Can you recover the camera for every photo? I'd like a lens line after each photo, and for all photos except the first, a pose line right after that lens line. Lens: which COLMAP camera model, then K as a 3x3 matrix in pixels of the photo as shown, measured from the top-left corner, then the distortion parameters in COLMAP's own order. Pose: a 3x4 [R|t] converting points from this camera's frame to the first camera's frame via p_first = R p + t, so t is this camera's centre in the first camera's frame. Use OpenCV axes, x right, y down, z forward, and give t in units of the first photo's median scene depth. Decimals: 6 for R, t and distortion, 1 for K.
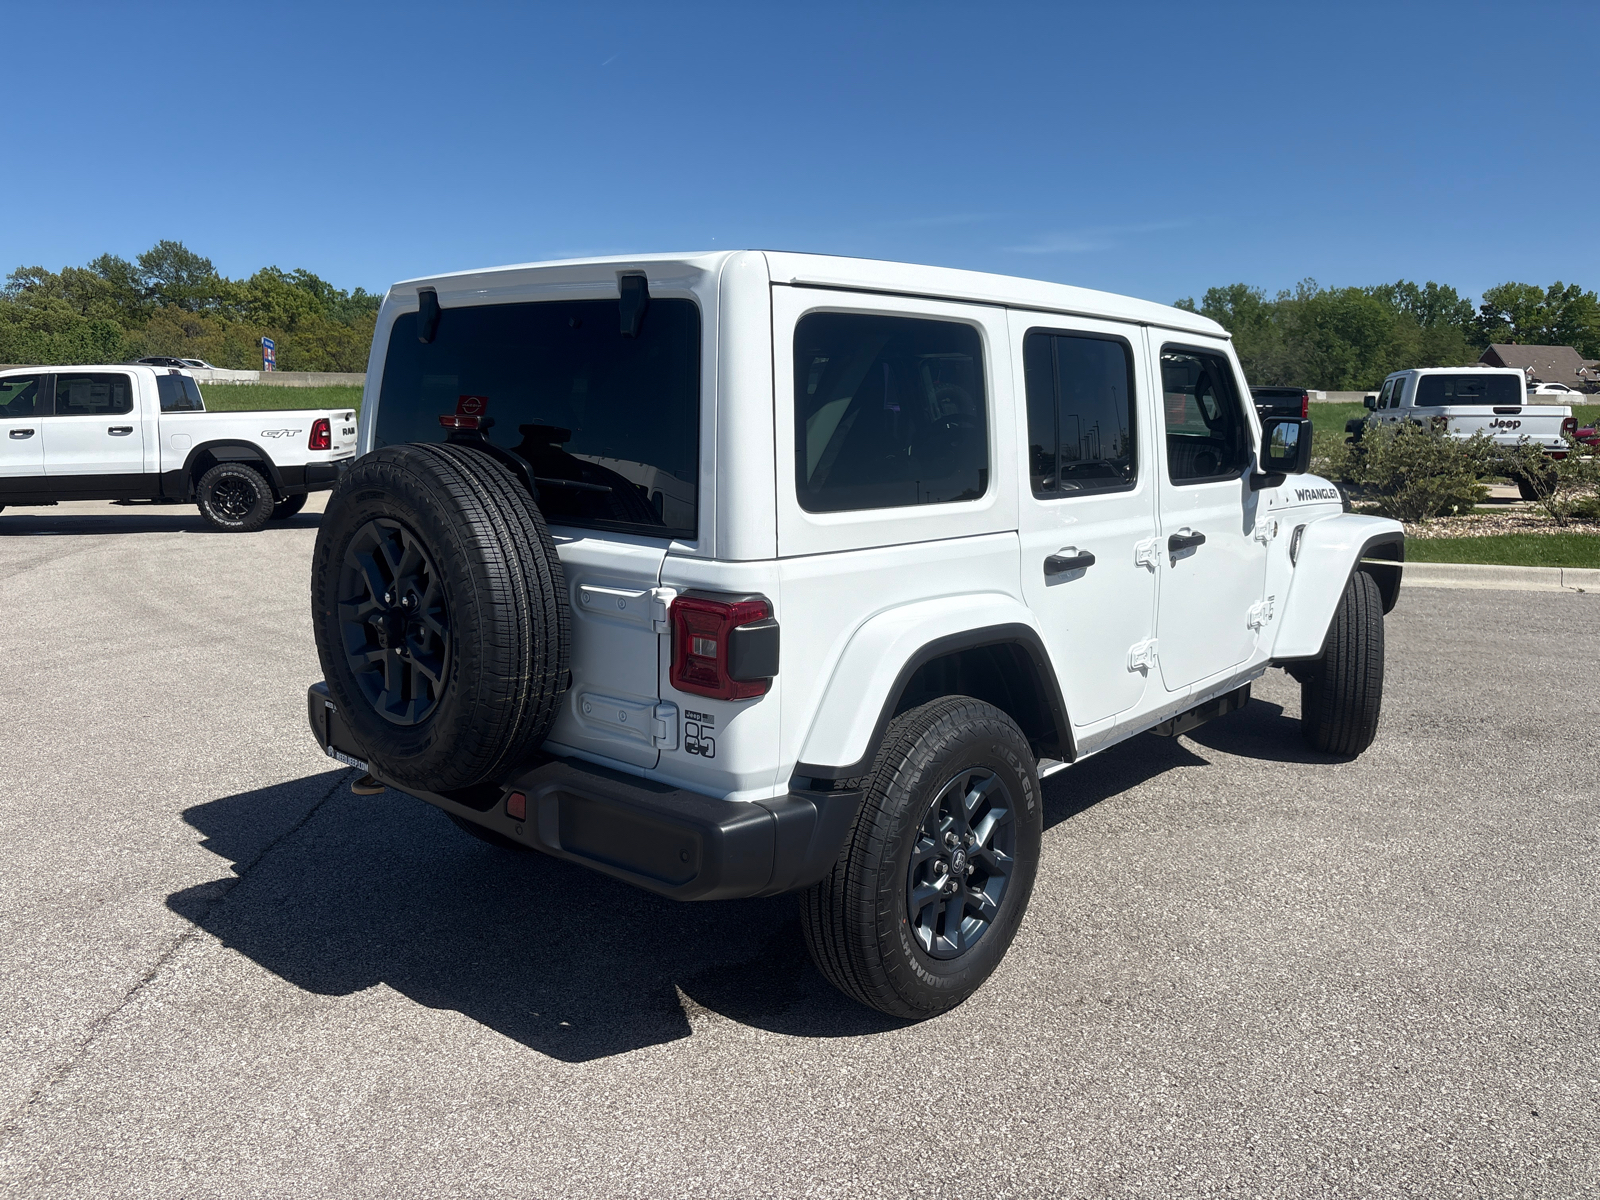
lens RADIAL K [[1226.4, 0, 802.1], [0, 1226.4, 632.2], [0, 0, 1]] dist [0.019350, -0.004748]
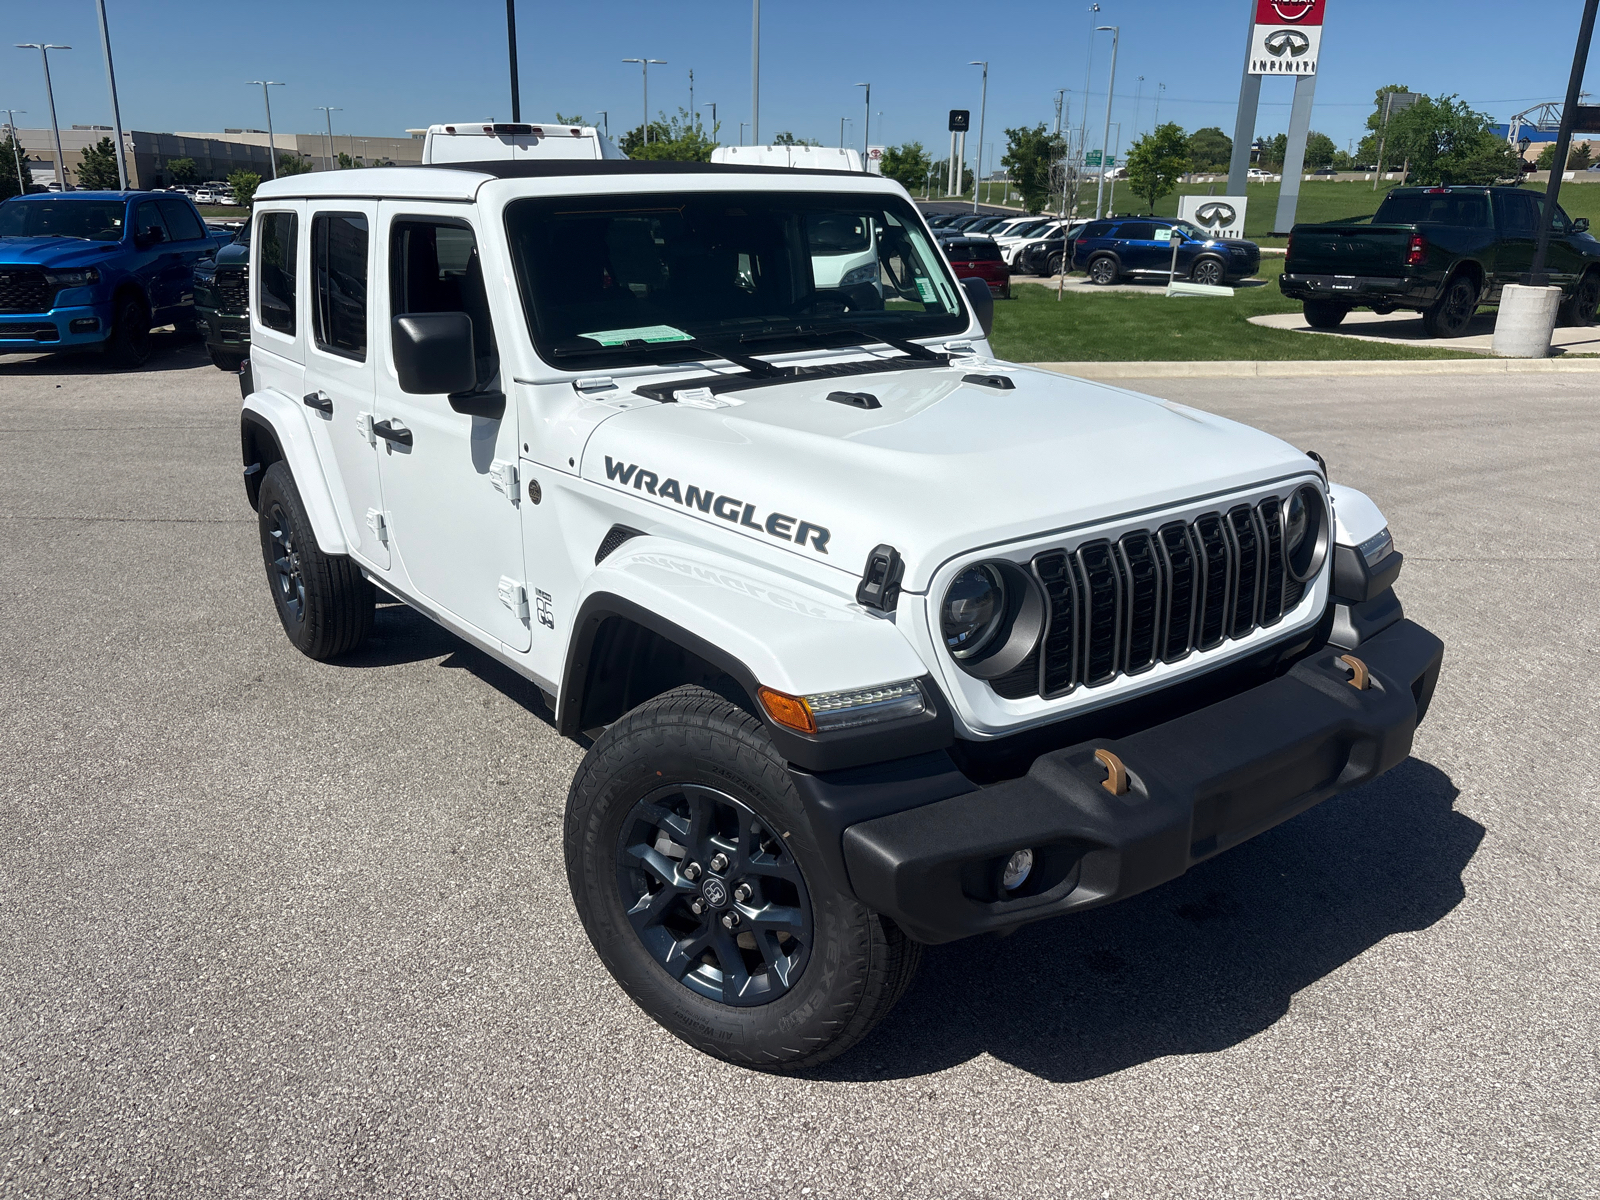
lens RADIAL K [[1234.9, 0, 788.1], [0, 1234.9, 619.7], [0, 0, 1]] dist [0.019701, -0.006596]
pose [[-0.248763, 0.302200, -0.920213, 0.325350], [-0.177944, 0.919648, 0.350119, -0.092822], [0.952078, 0.250843, -0.175000, 0.422118]]
